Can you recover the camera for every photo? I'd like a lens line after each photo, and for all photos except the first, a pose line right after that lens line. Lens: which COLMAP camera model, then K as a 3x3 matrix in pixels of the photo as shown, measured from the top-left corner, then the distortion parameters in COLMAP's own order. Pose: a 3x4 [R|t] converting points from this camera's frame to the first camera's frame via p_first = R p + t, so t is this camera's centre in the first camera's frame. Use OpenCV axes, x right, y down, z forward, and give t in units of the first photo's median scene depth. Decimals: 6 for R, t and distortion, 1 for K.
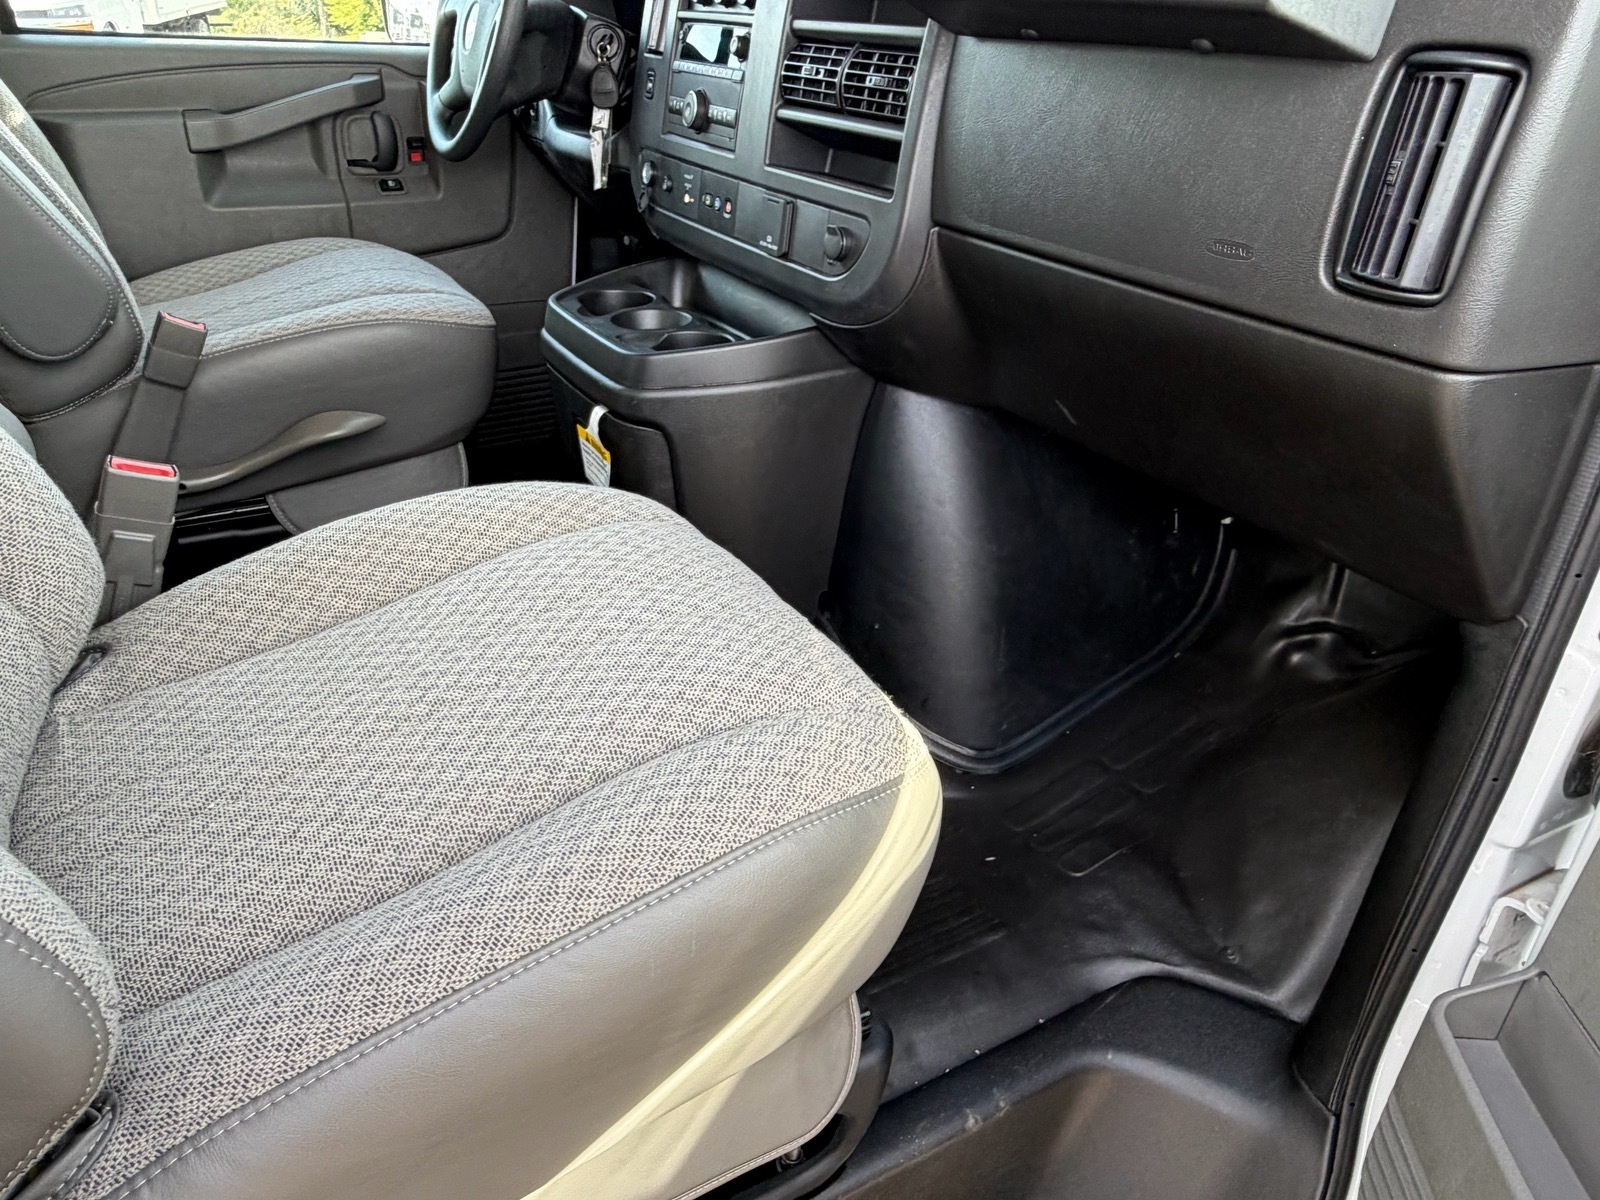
lens RADIAL K [[1089.0, 0, 800.0], [0, 1089.0, 600.0], [0, 0, 1]] dist [-0.000224, -0.000296]
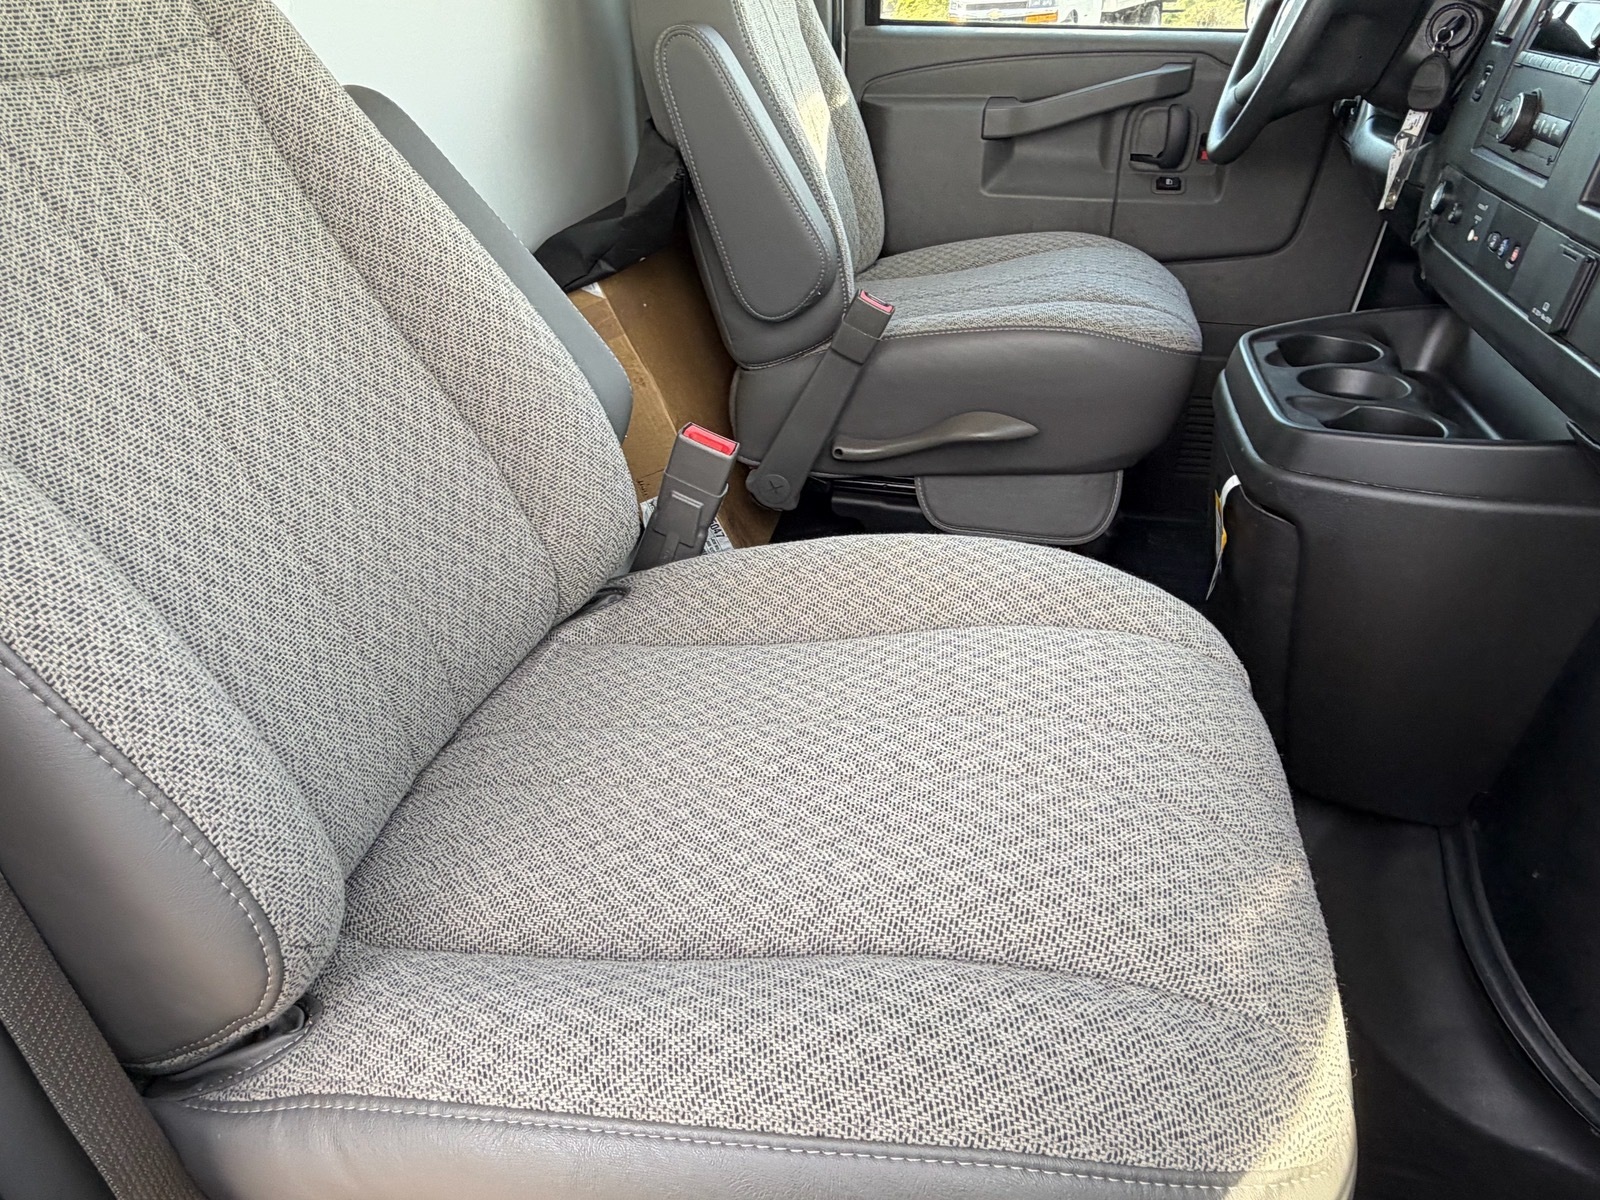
lens RADIAL K [[1089.0, 0, 800.0], [0, 1089.0, 600.0], [0, 0, 1]] dist [-0.000224, -0.000296]
pose [[0.728697, 0.310023, -0.610644, 0.092630], [-0.303096, 0.945579, 0.118377, -0.076226], [0.614112, 0.098822, 0.783008, 0.146011]]
